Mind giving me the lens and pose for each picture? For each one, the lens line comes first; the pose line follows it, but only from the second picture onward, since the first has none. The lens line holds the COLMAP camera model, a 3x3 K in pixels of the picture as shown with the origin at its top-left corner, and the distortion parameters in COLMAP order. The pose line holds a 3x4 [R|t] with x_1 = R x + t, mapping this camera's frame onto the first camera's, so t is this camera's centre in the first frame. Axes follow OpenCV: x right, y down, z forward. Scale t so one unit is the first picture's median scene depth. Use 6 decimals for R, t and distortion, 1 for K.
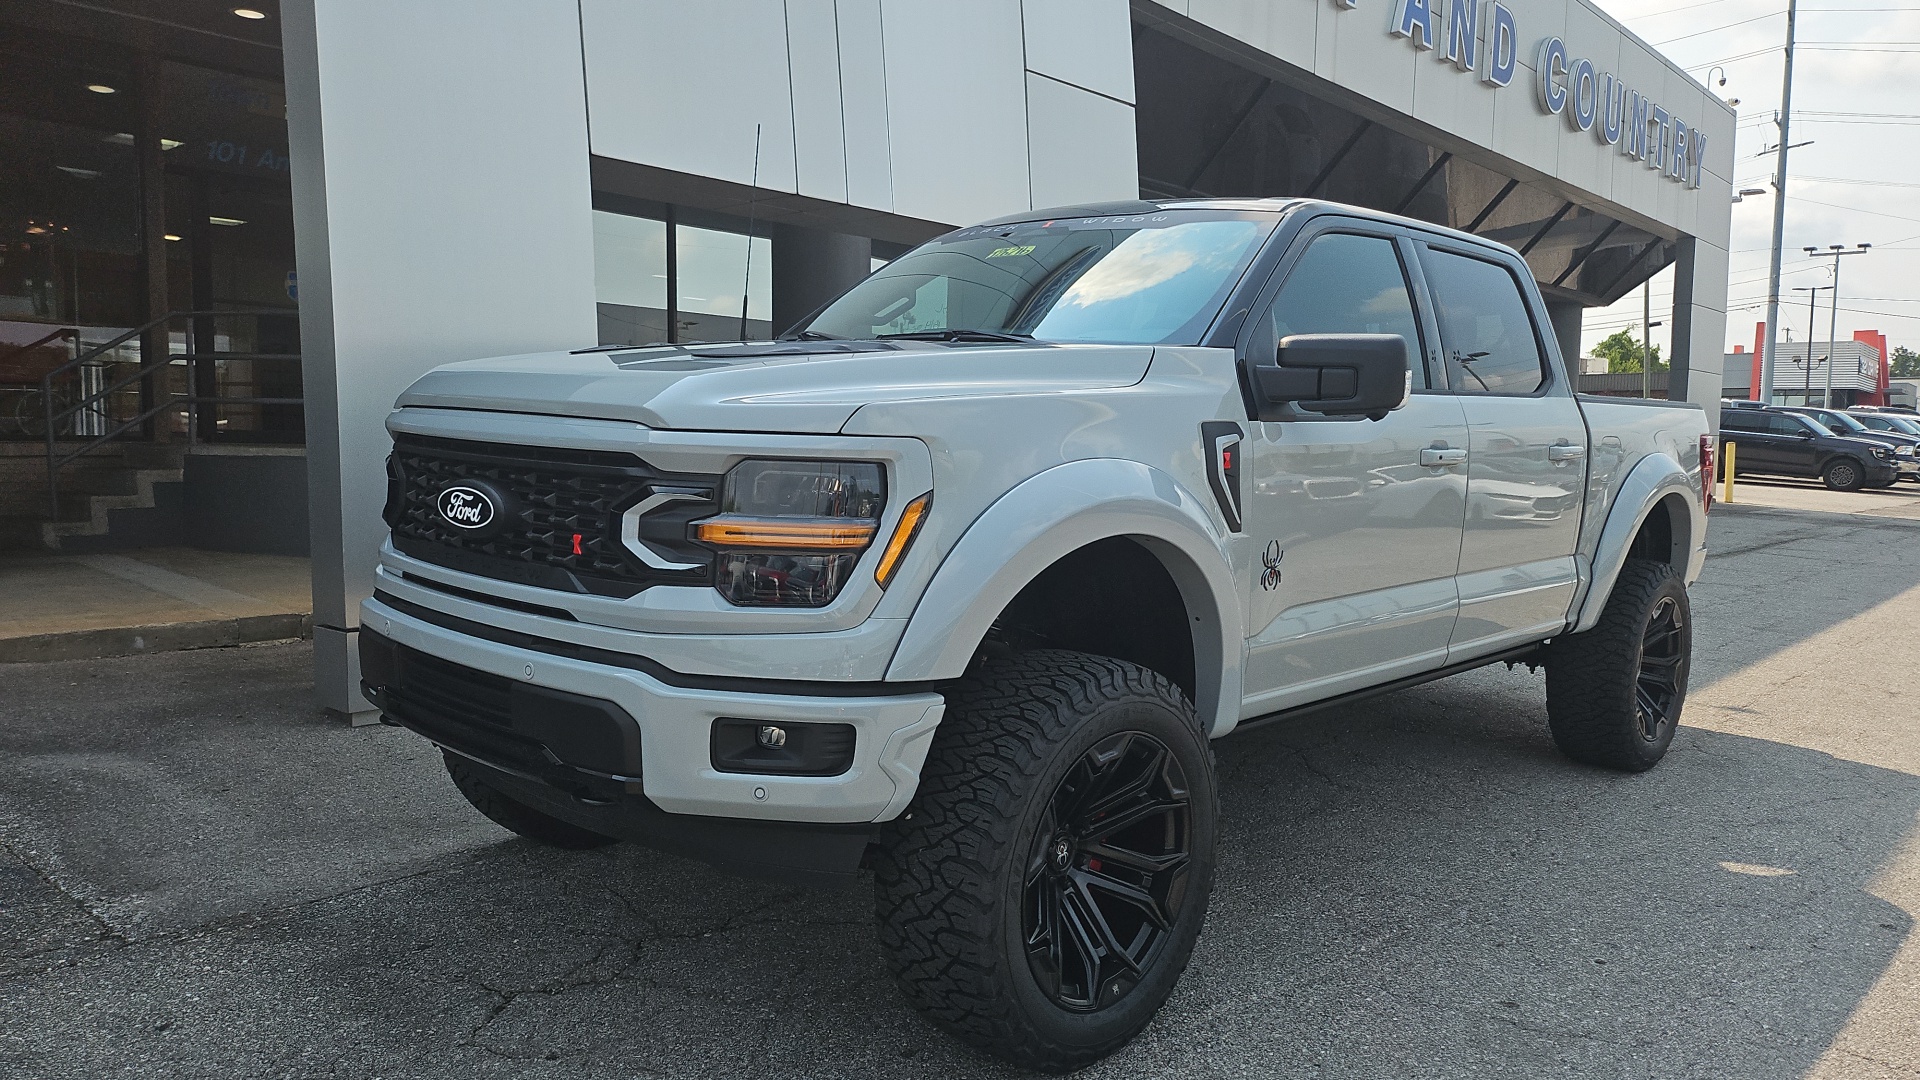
lens RADIAL K [[1350.7, 0, 982.5], [0, 1350.7, 539.6], [0, 0, 1]] dist [0.079800, -0.085085]
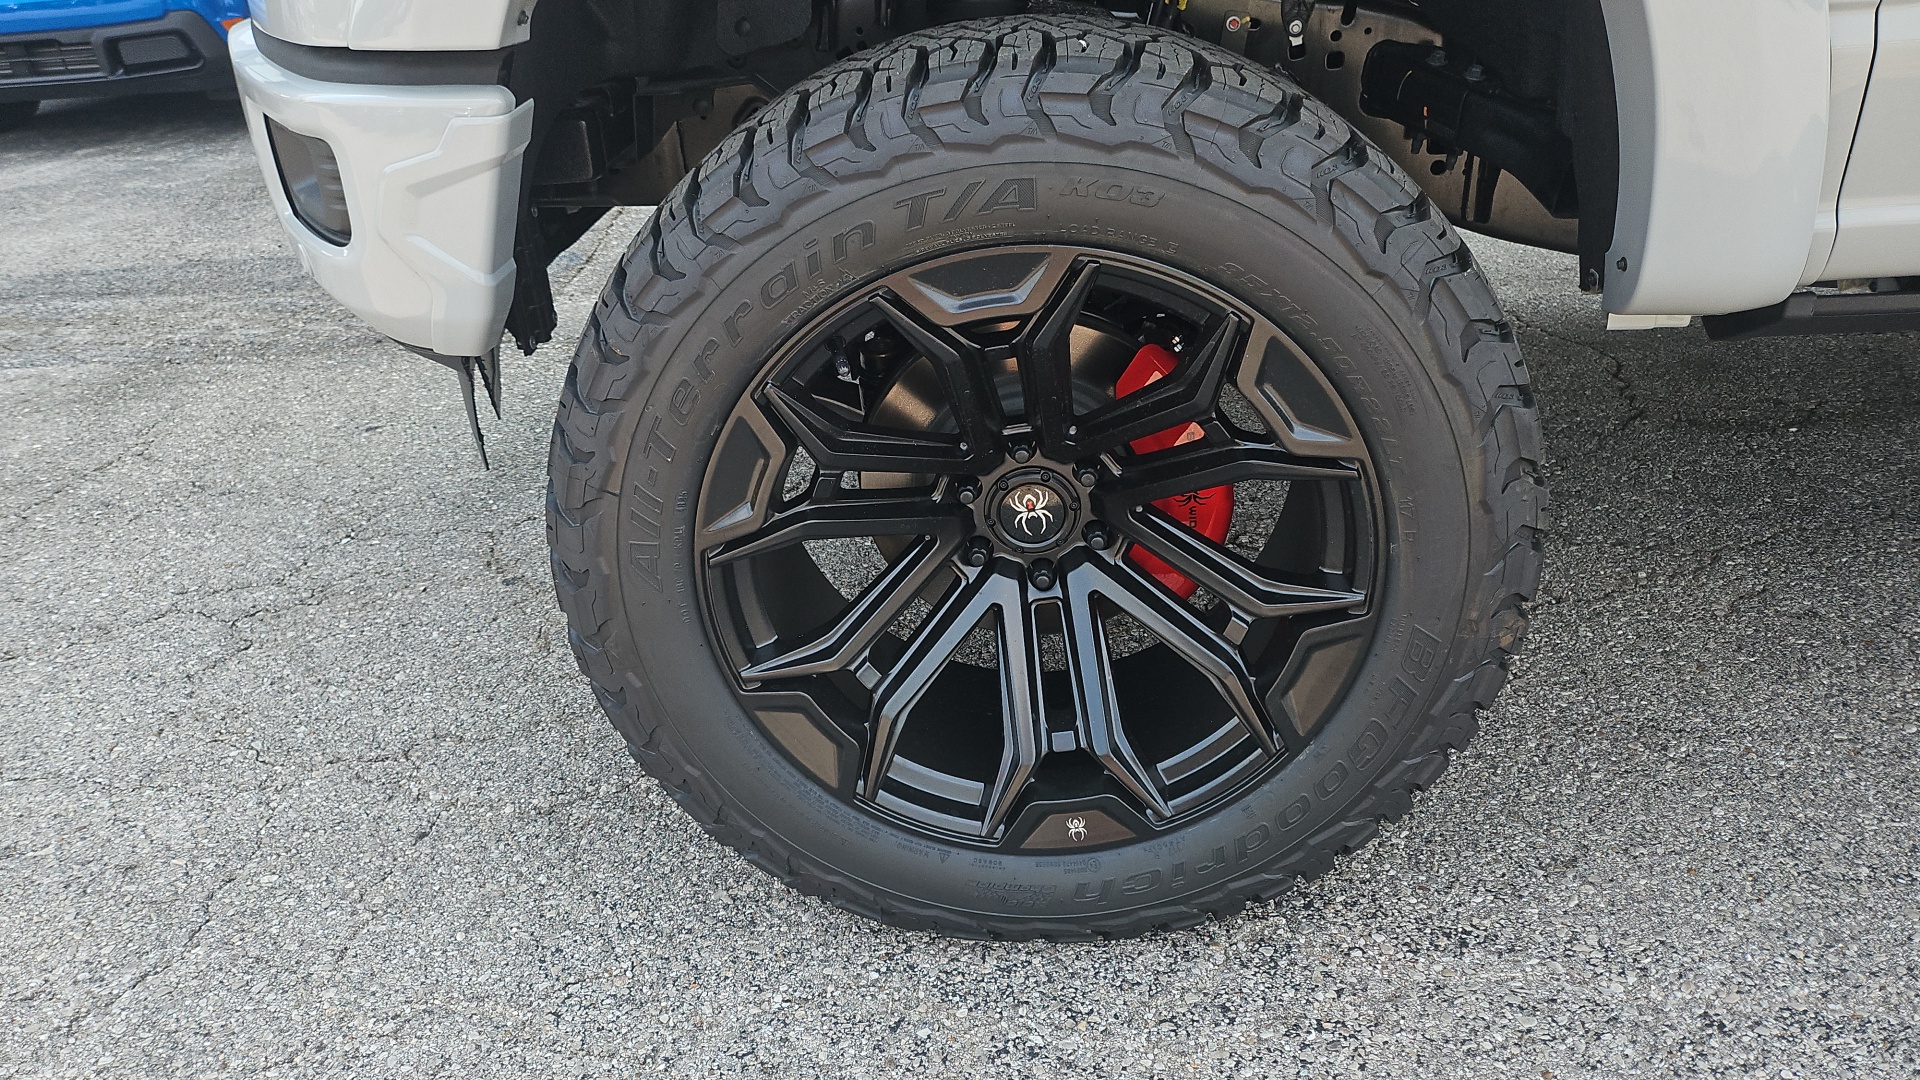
lens RADIAL K [[1364.0, 0, 960.0], [0, 1364.0, 540.0], [0, 0, 1]] dist [0.072166, -0.088714]
pose [[0.640866, 0.272390, -0.717700, 0.332217], [0.008539, 0.932341, 0.361478, 0.072298], [0.767605, -0.237787, 0.595181, 0.655186]]
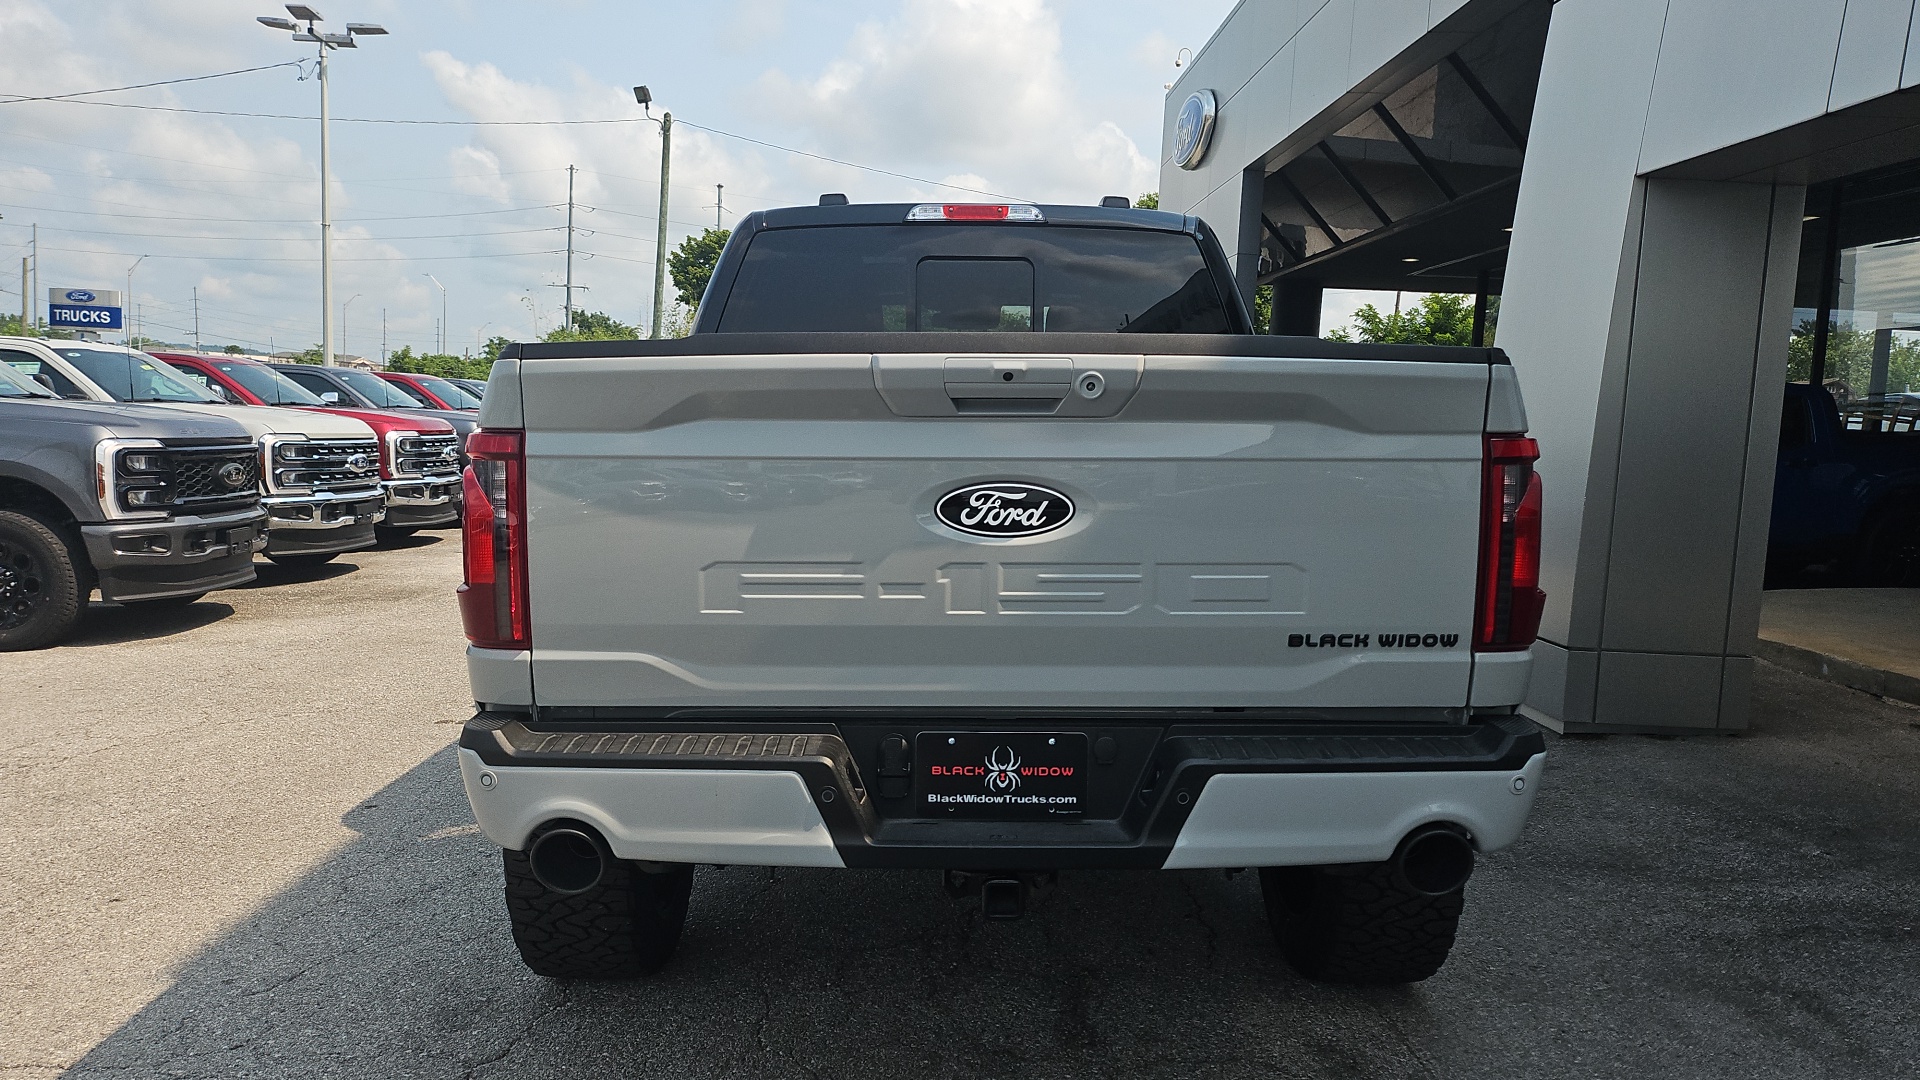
lens RADIAL K [[1342.5, 0, 960.0], [0, 1342.5, 540.0], [0, 0, 1]] dist [0.081279, -0.095650]
pose [[-0.726931, 0.016282, -0.686518, 1.348162], [-0.107680, 0.984649, 0.137371, -0.224023], [0.678216, 0.173783, -0.714018, 2.667397]]
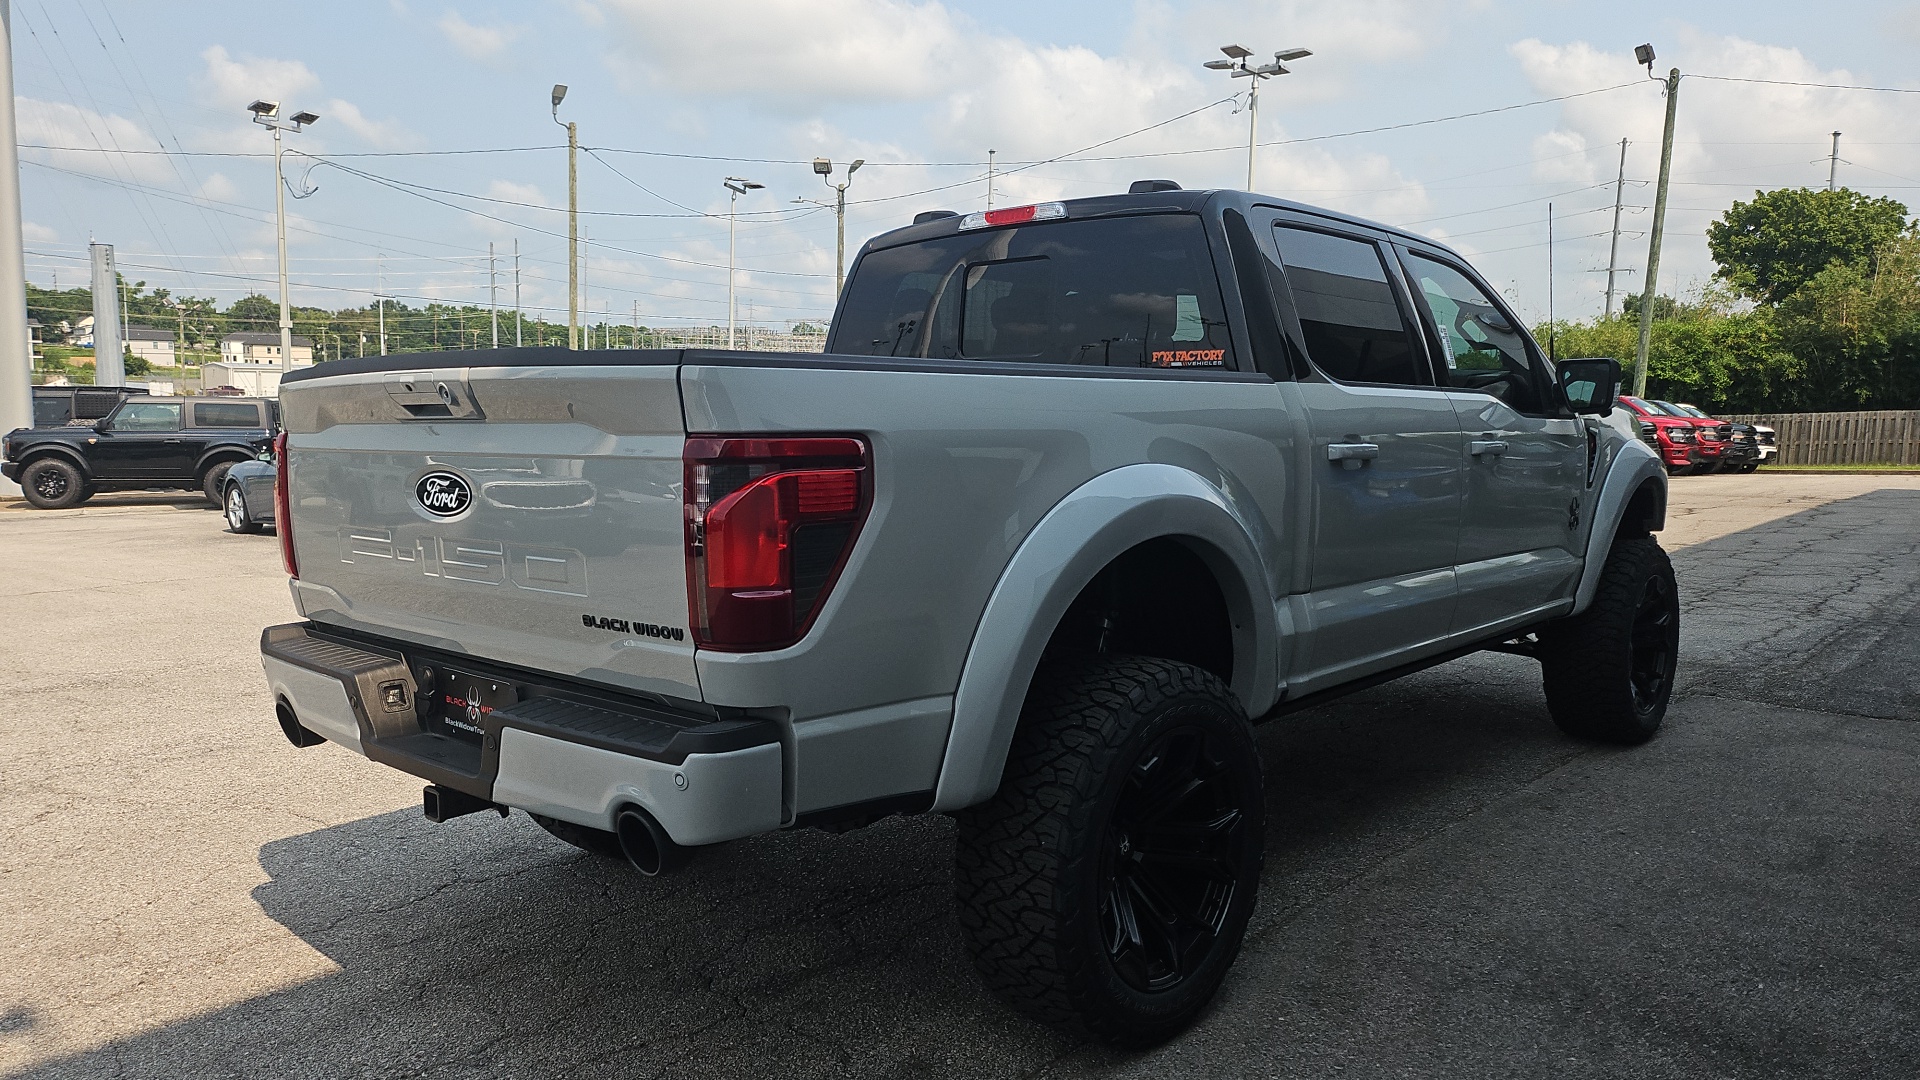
lens RADIAL K [[1354.6, 0, 960.0], [0, 1354.6, 540.0], [0, 0, 1]] dist [0.078956, -0.090569]
pose [[-0.999401, -0.033977, -0.006568, 0.512866], [-0.034605, 0.980141, 0.195260, -0.302560], [-0.000196, 0.195371, -0.980729, 3.062060]]
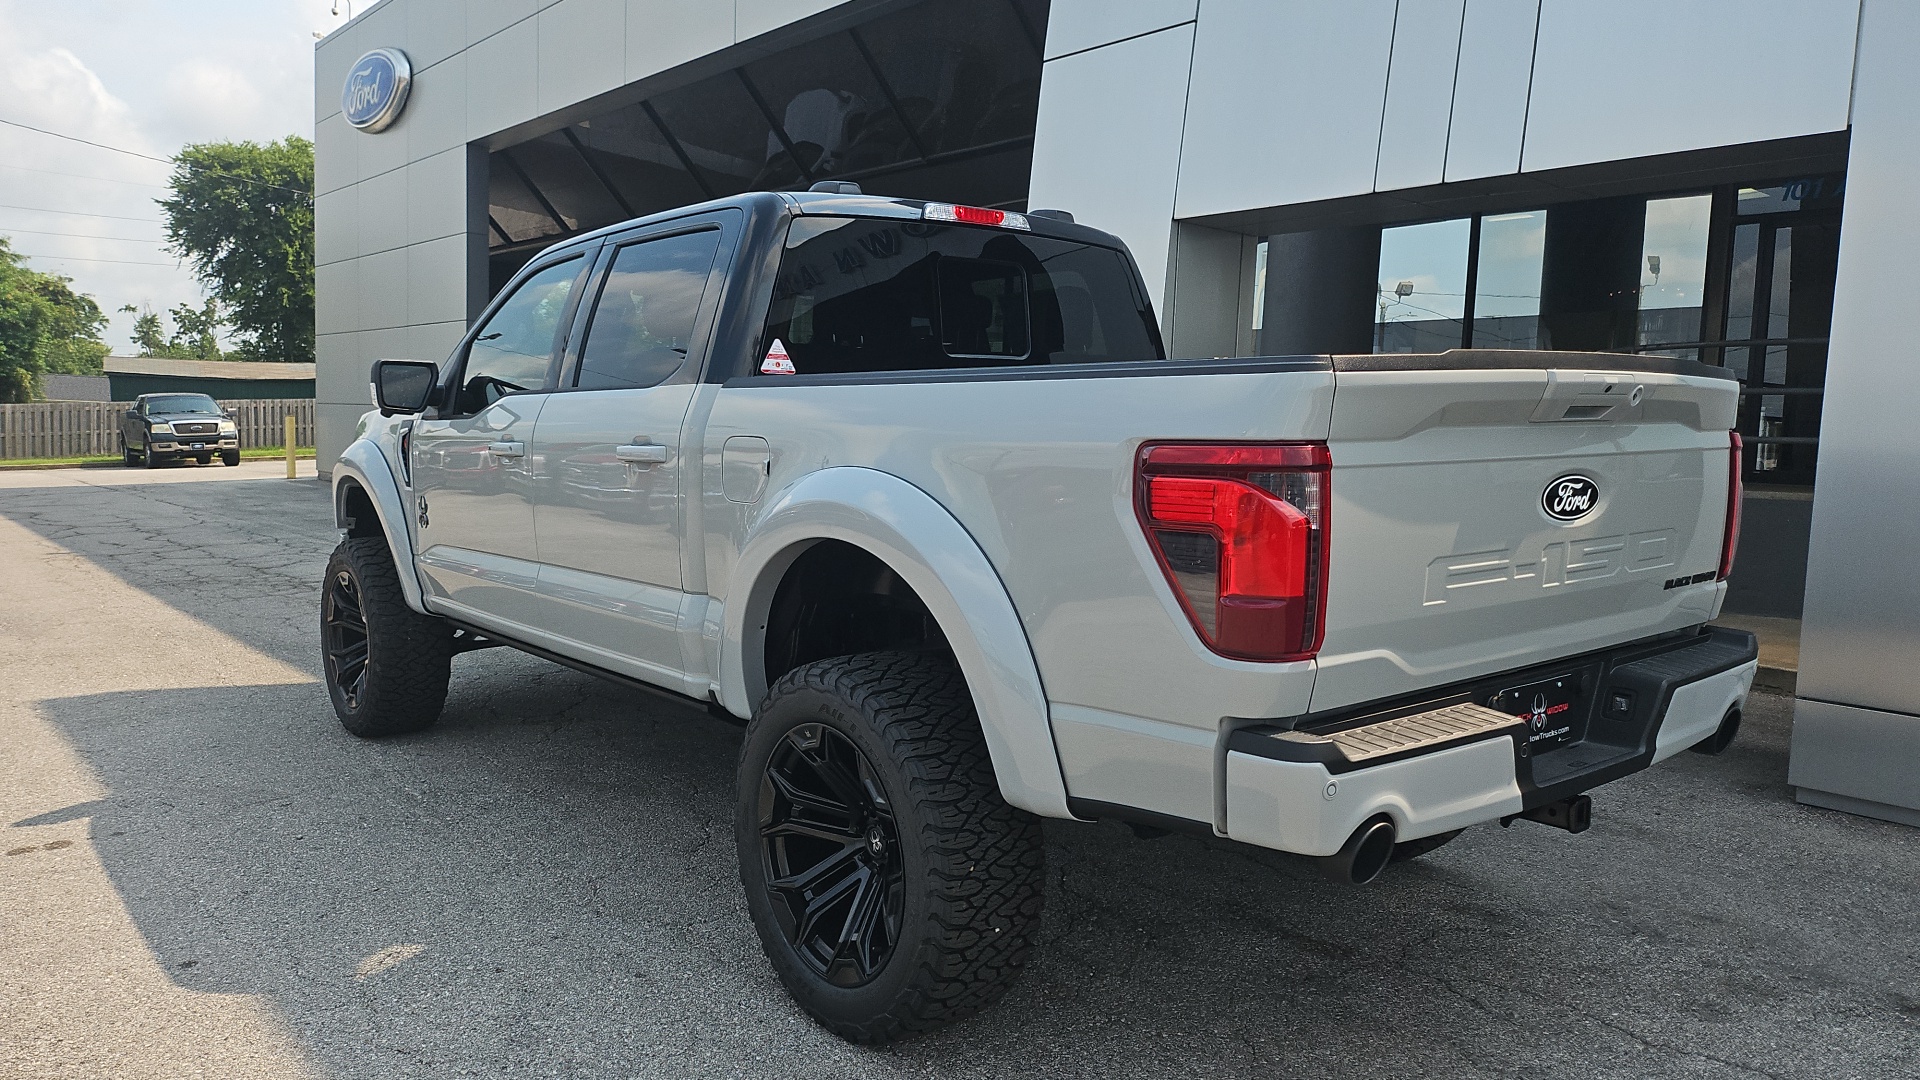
lens RADIAL K [[1342.5, 0, 960.0], [0, 1342.5, 540.0], [0, 0, 1]] dist [0.081279, -0.095650]
pose [[-0.135719, 0.055181, -0.989210, 1.761760], [-0.112058, 0.991186, 0.070665, -0.136040], [0.984390, 0.120440, -0.128339, 1.907031]]
